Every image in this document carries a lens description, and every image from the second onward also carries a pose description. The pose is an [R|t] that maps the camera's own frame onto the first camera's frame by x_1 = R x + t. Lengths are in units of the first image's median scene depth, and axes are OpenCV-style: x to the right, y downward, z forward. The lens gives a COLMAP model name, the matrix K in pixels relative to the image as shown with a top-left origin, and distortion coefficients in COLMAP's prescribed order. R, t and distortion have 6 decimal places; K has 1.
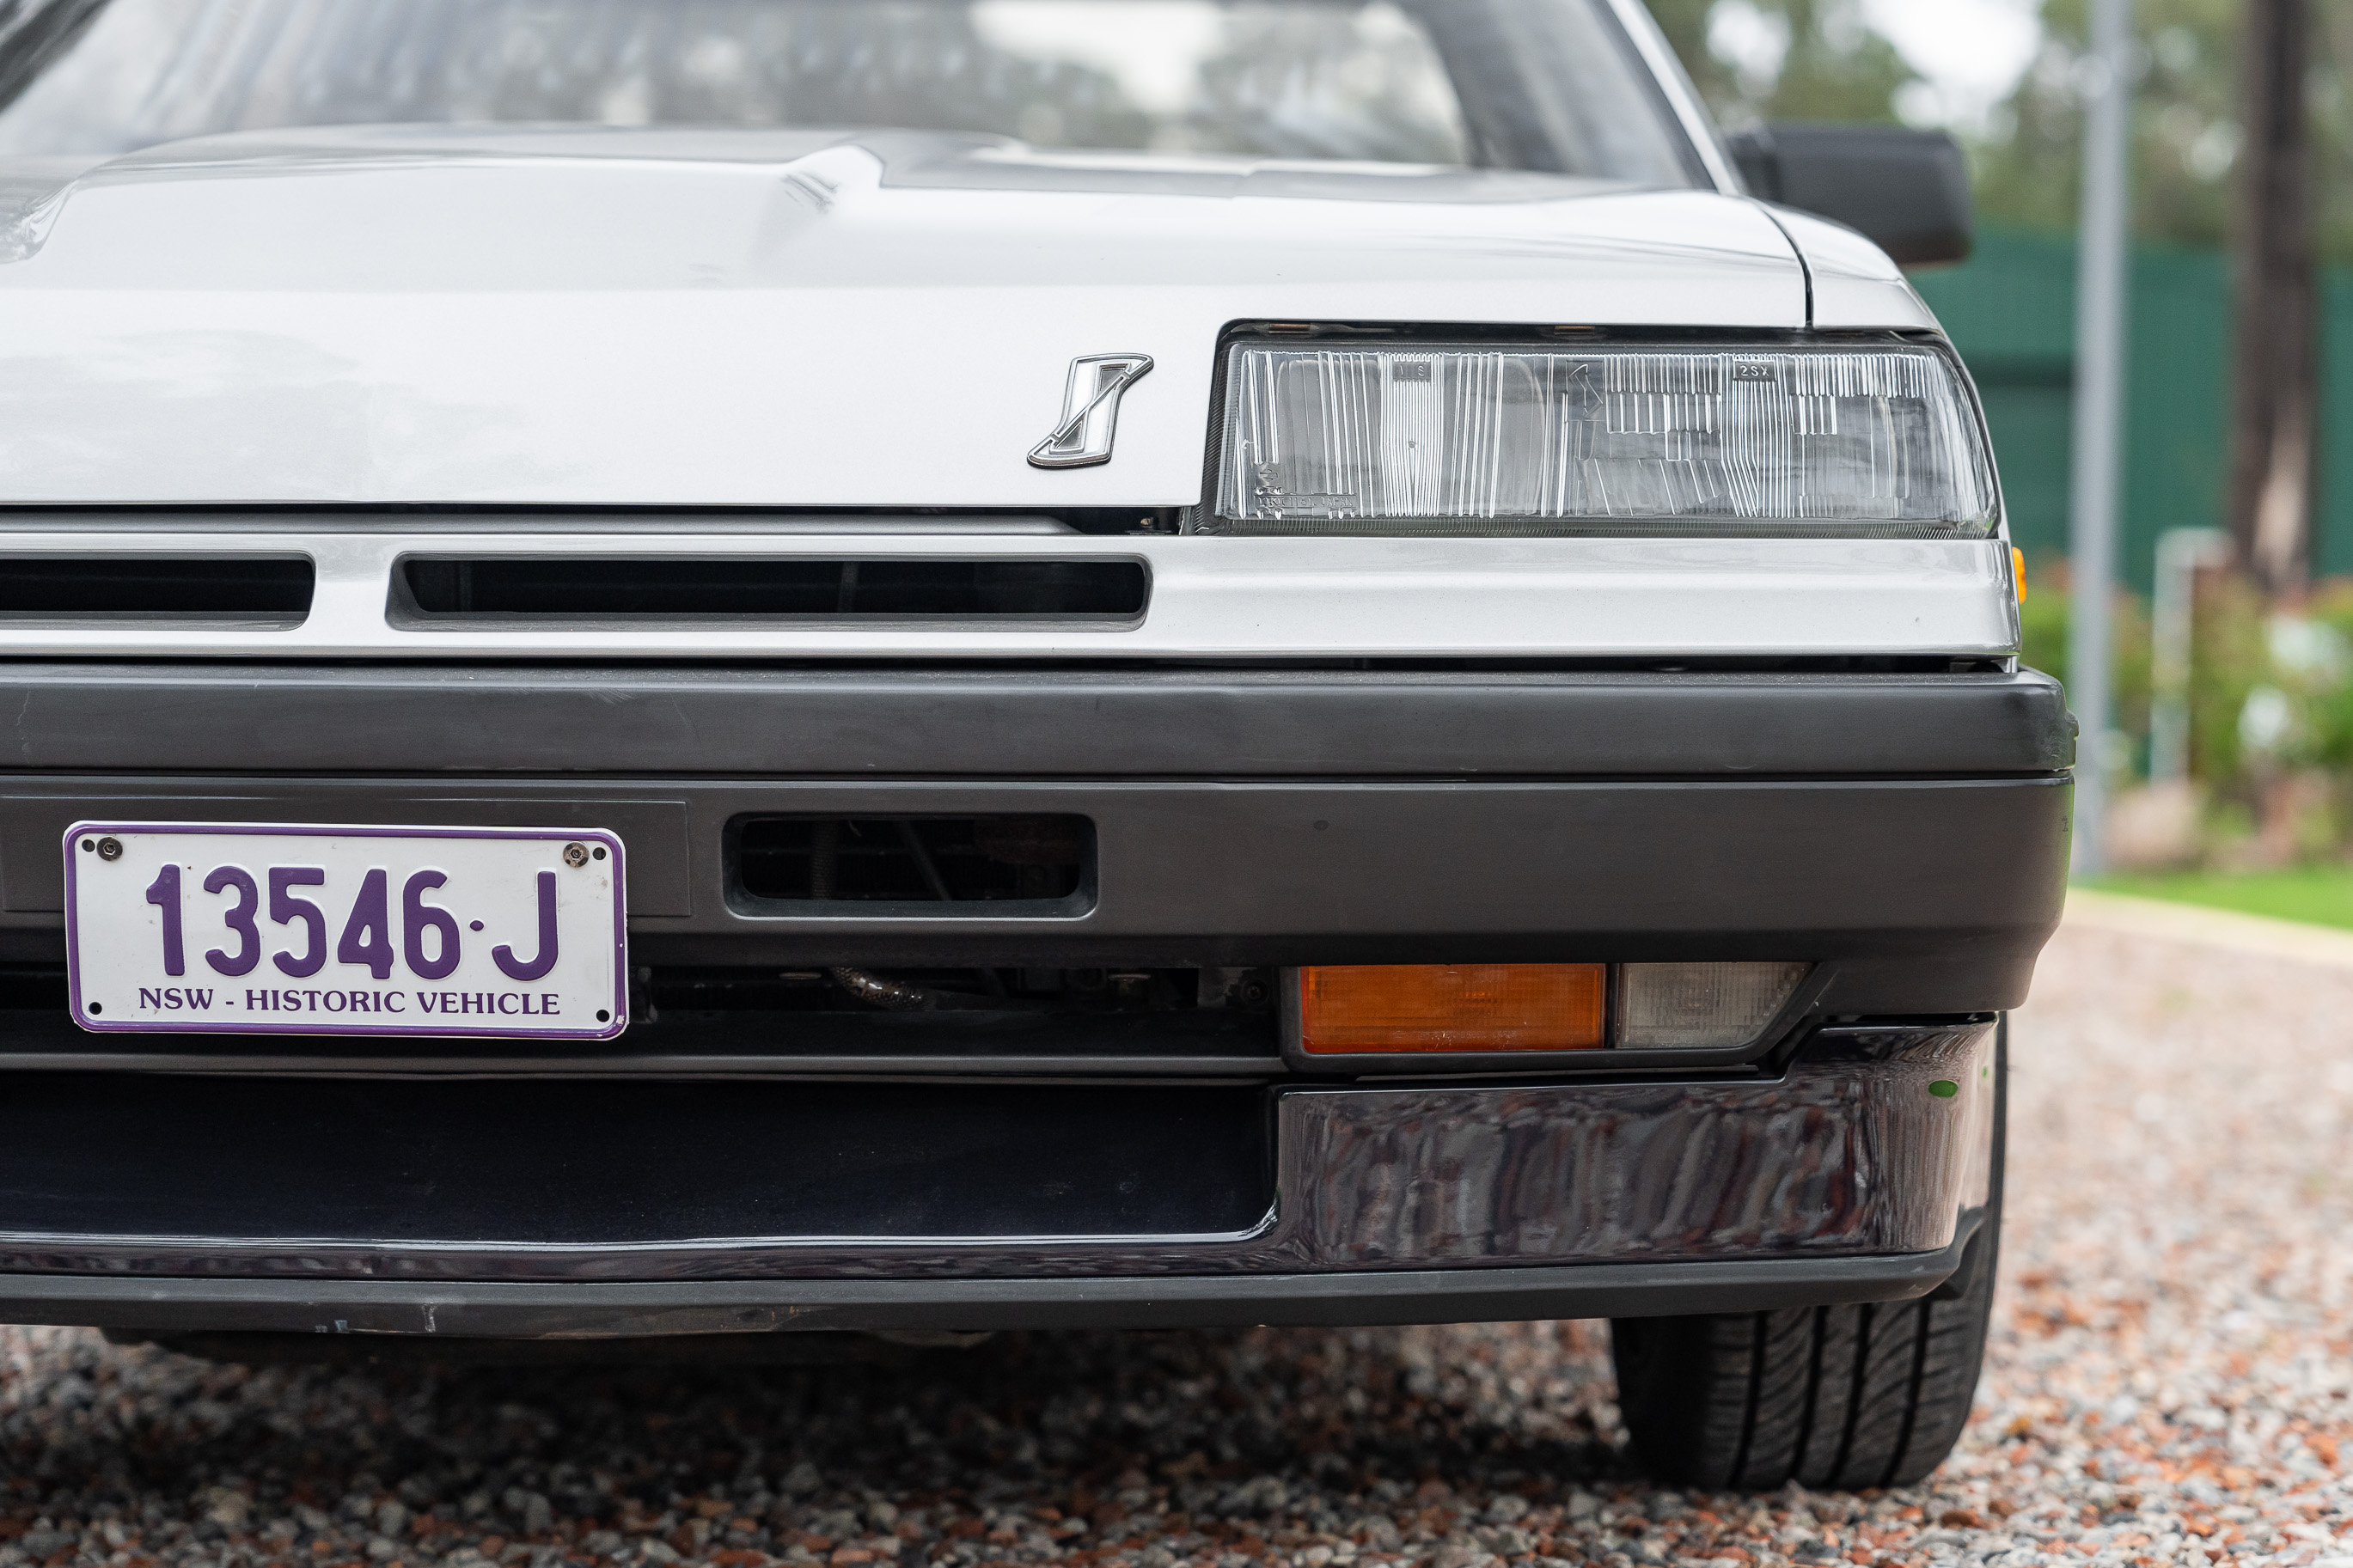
lens RADIAL K [[5041.2, 0, 1320.4], [0, 5041.2, 930.9], [0, 0, 1]] dist [0.014684, 0.037628]
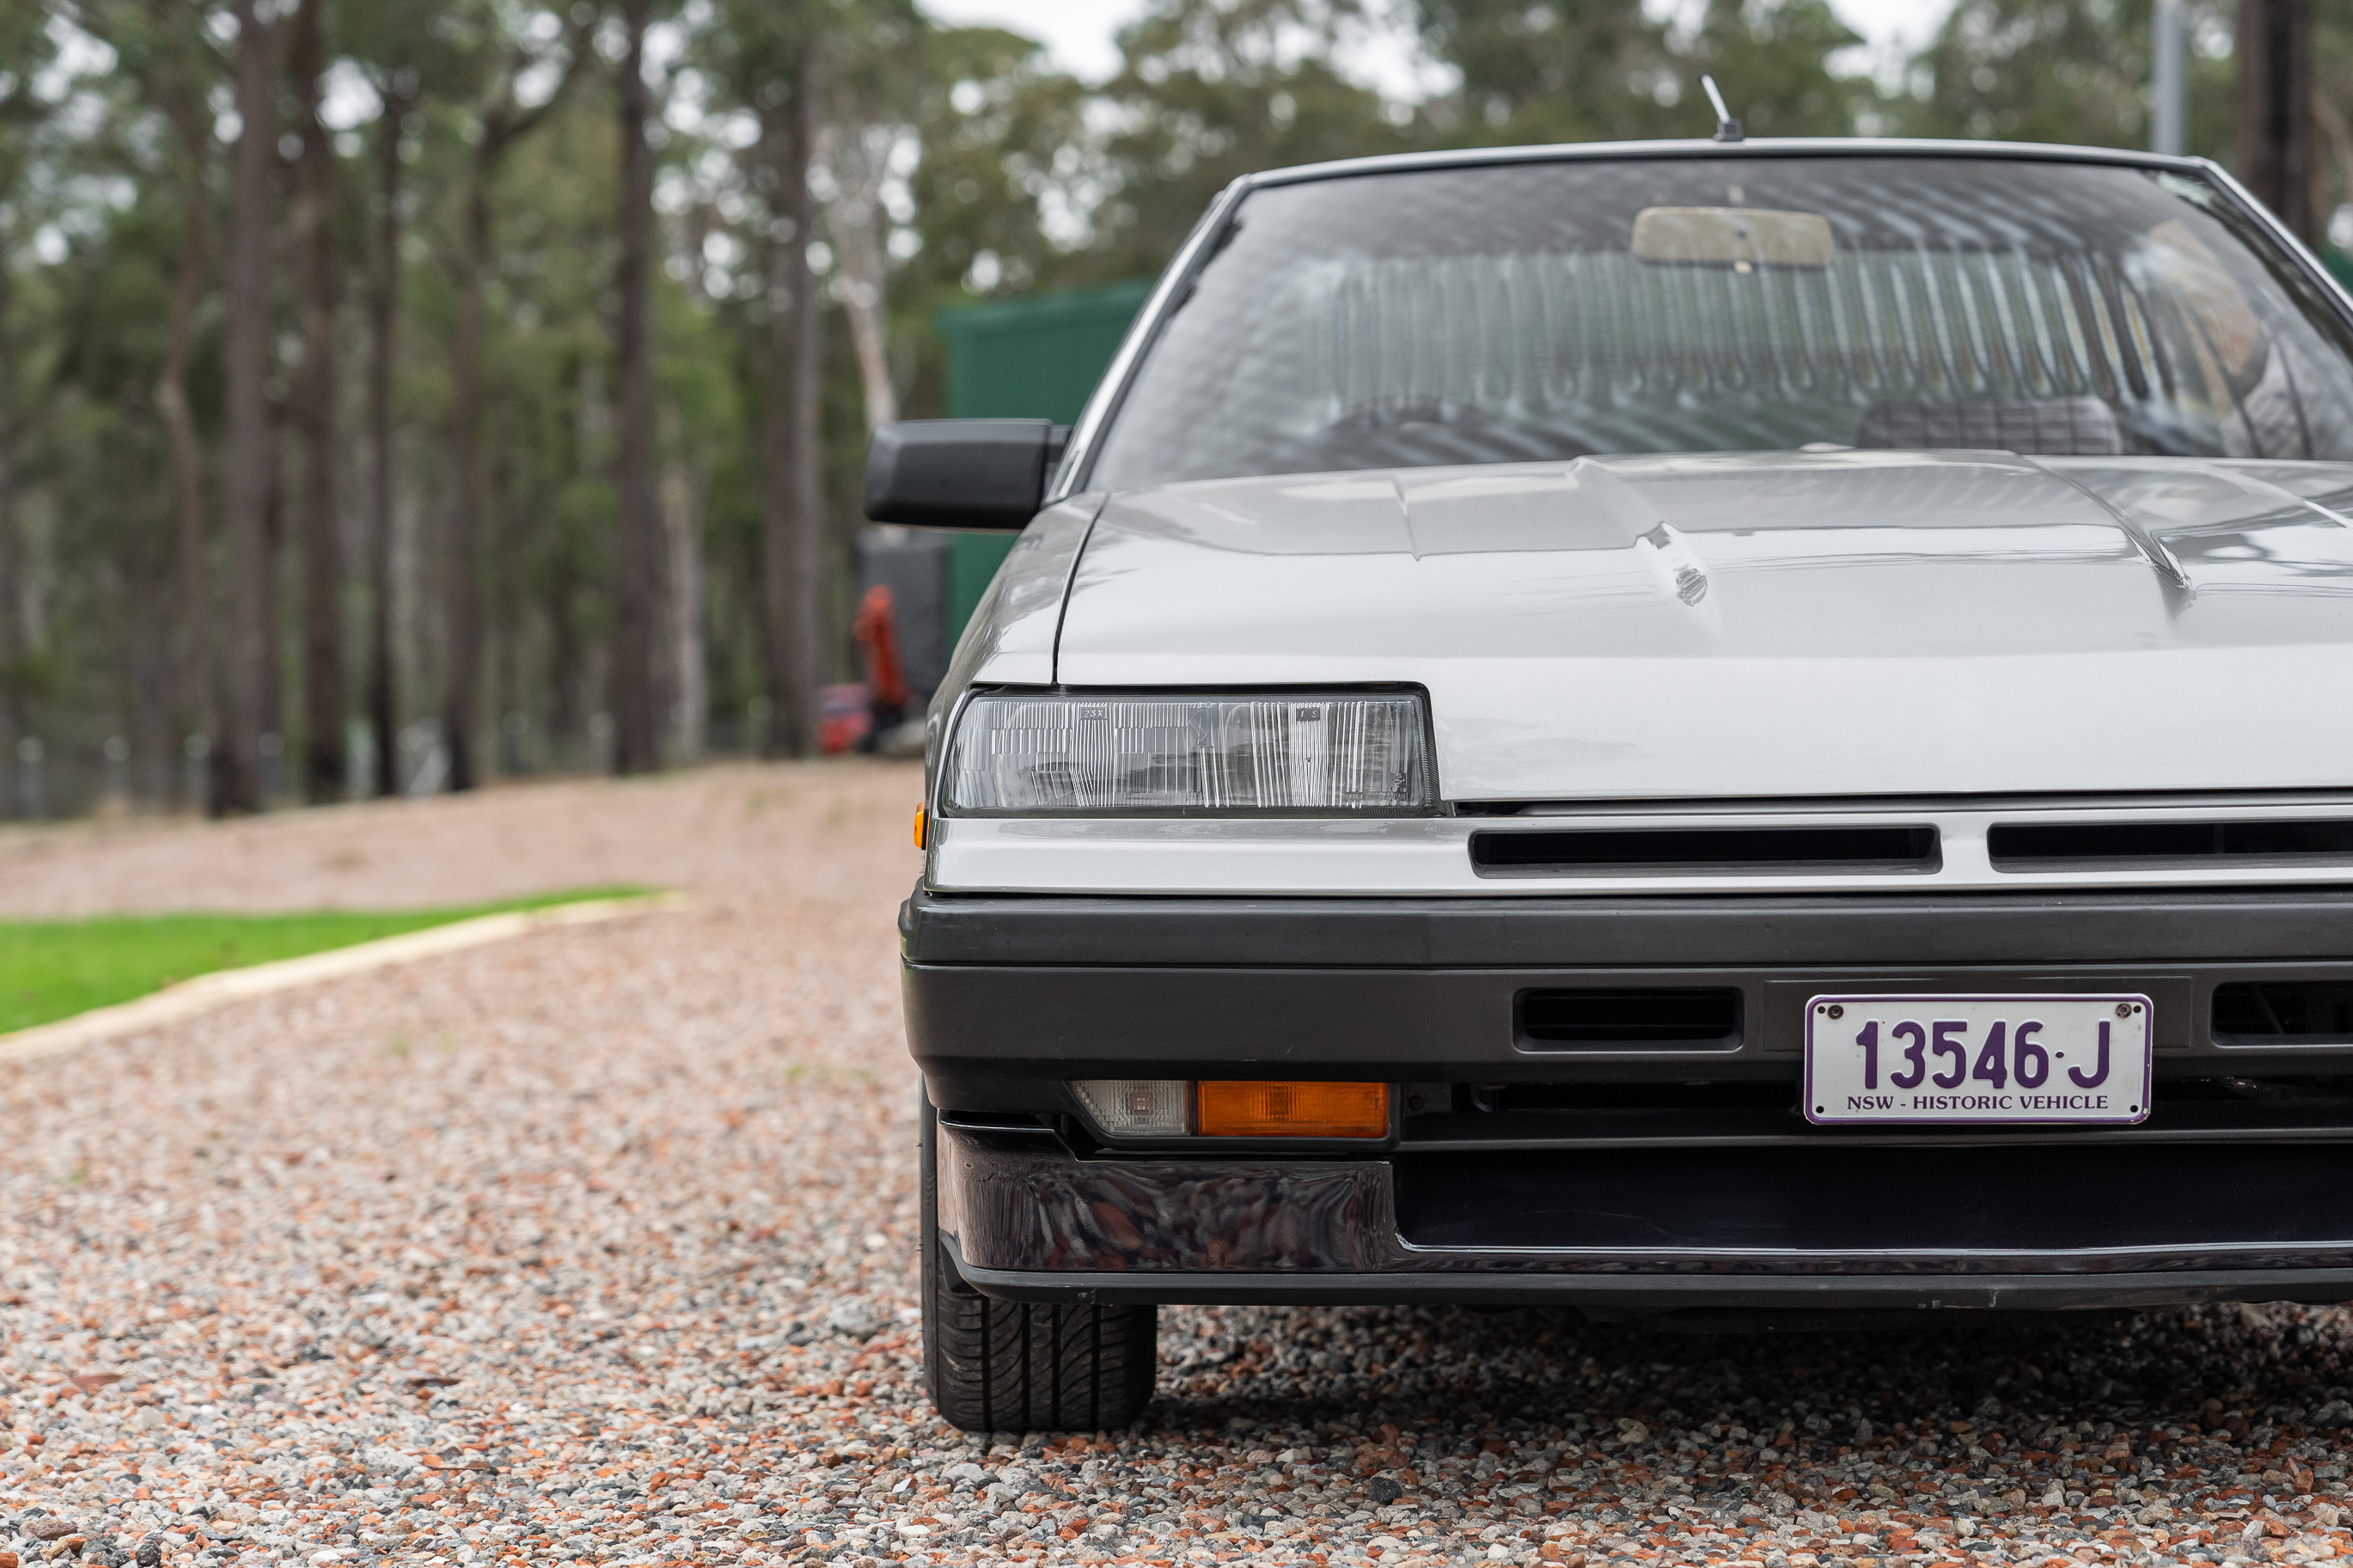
lens RADIAL K [[5046.3, 0, 1233.7], [0, 5046.3, 787.0], [0, 0, 1]] dist [0.011086, 0.073072]
pose [[0.999819, -0.017110, -0.008373, -0.405092], [0.016902, 0.999563, -0.024258, -0.050721], [0.008785, 0.024112, 0.999671, -0.607615]]
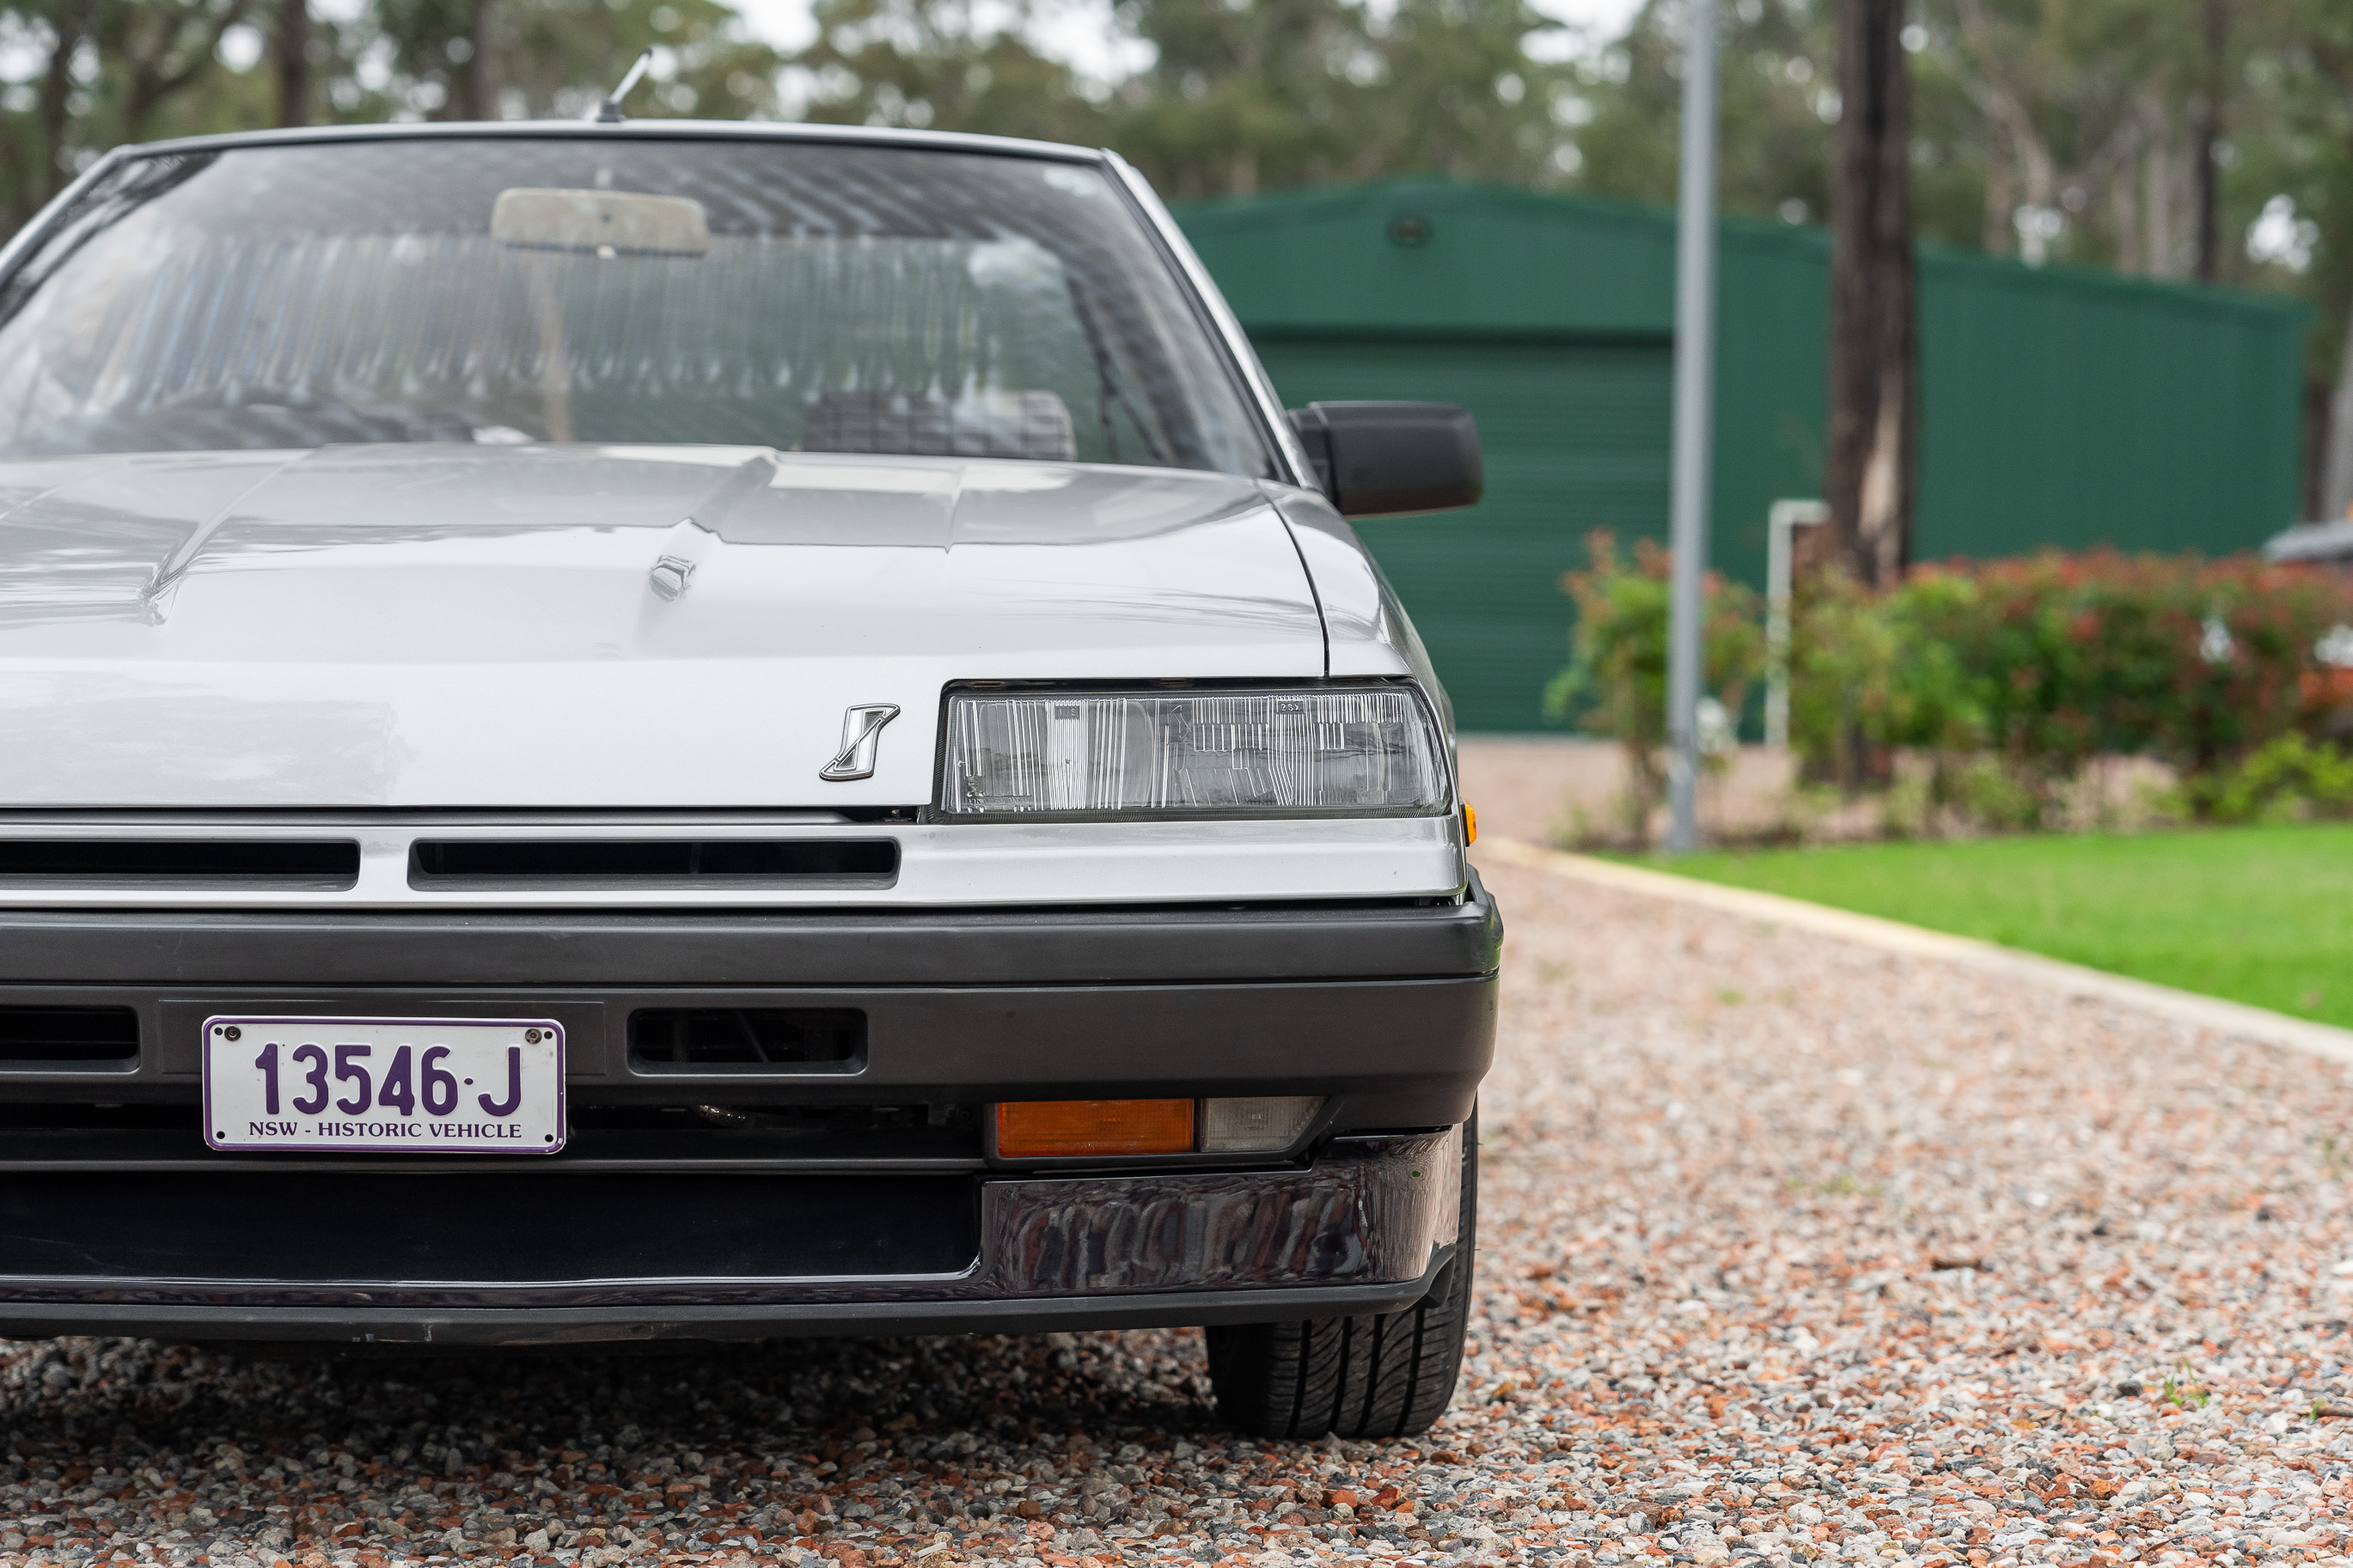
lens RADIAL K [[5026.0, 0, 1133.6], [0, 5026.0, 827.3], [0, 0, 1]] dist [0.031163, -0.138459]
pose [[0.999291, -0.002046, 0.037598, -0.019749], [0.002450, 0.999940, -0.010712, -0.060497], [-0.037574, 0.010797, 0.999236, -0.543290]]
